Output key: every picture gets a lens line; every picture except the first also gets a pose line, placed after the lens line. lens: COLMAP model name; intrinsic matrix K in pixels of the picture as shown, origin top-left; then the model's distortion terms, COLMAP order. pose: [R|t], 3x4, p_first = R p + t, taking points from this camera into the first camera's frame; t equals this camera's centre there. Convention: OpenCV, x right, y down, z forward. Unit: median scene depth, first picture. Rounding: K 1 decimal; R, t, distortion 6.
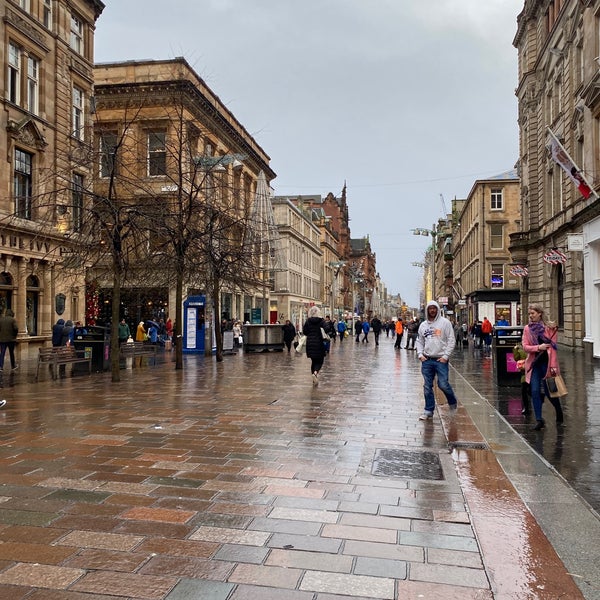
lens RADIAL K [[629.1, 0, 300.0], [0, 629.1, 300.0], [0, 0, 1]] dist [0.004843, -0.020347]
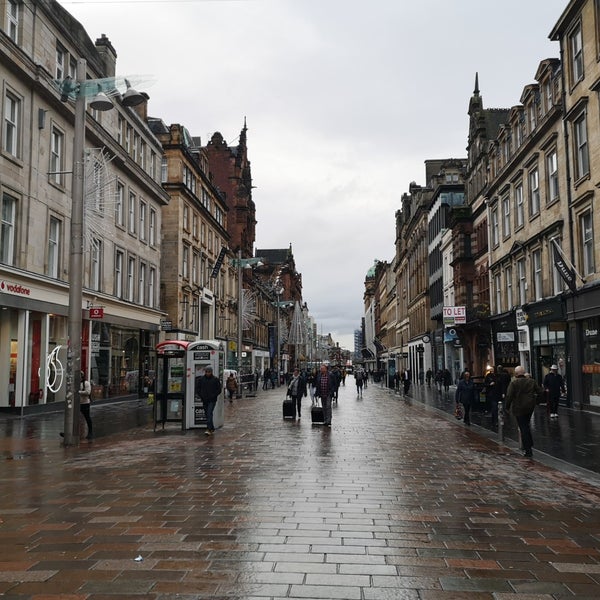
lens RADIAL K [[629.1, 0, 300.0], [0, 629.1, 300.0], [0, 0, 1]] dist [0.004843, -0.020347]
pose [[0.993469, 0.000001, 0.114102, 0.057242], [0.008277, 0.997365, -0.072070, 0.016293], [-0.113801, 0.072543, 0.990851, 0.453096]]
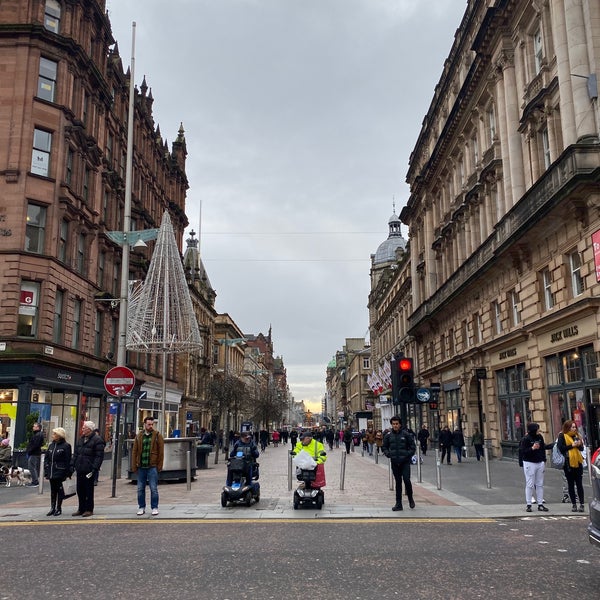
lens RADIAL K [[629.1, 0, 300.0], [0, 629.1, 300.0], [0, 0, 1]] dist [0.004843, -0.020347]
pose [[0.987655, 0.012040, 0.156181, -0.083491], [0.013259, 0.987038, -0.159940, -0.018392], [-0.156083, 0.160037, 0.974693, -0.380492]]
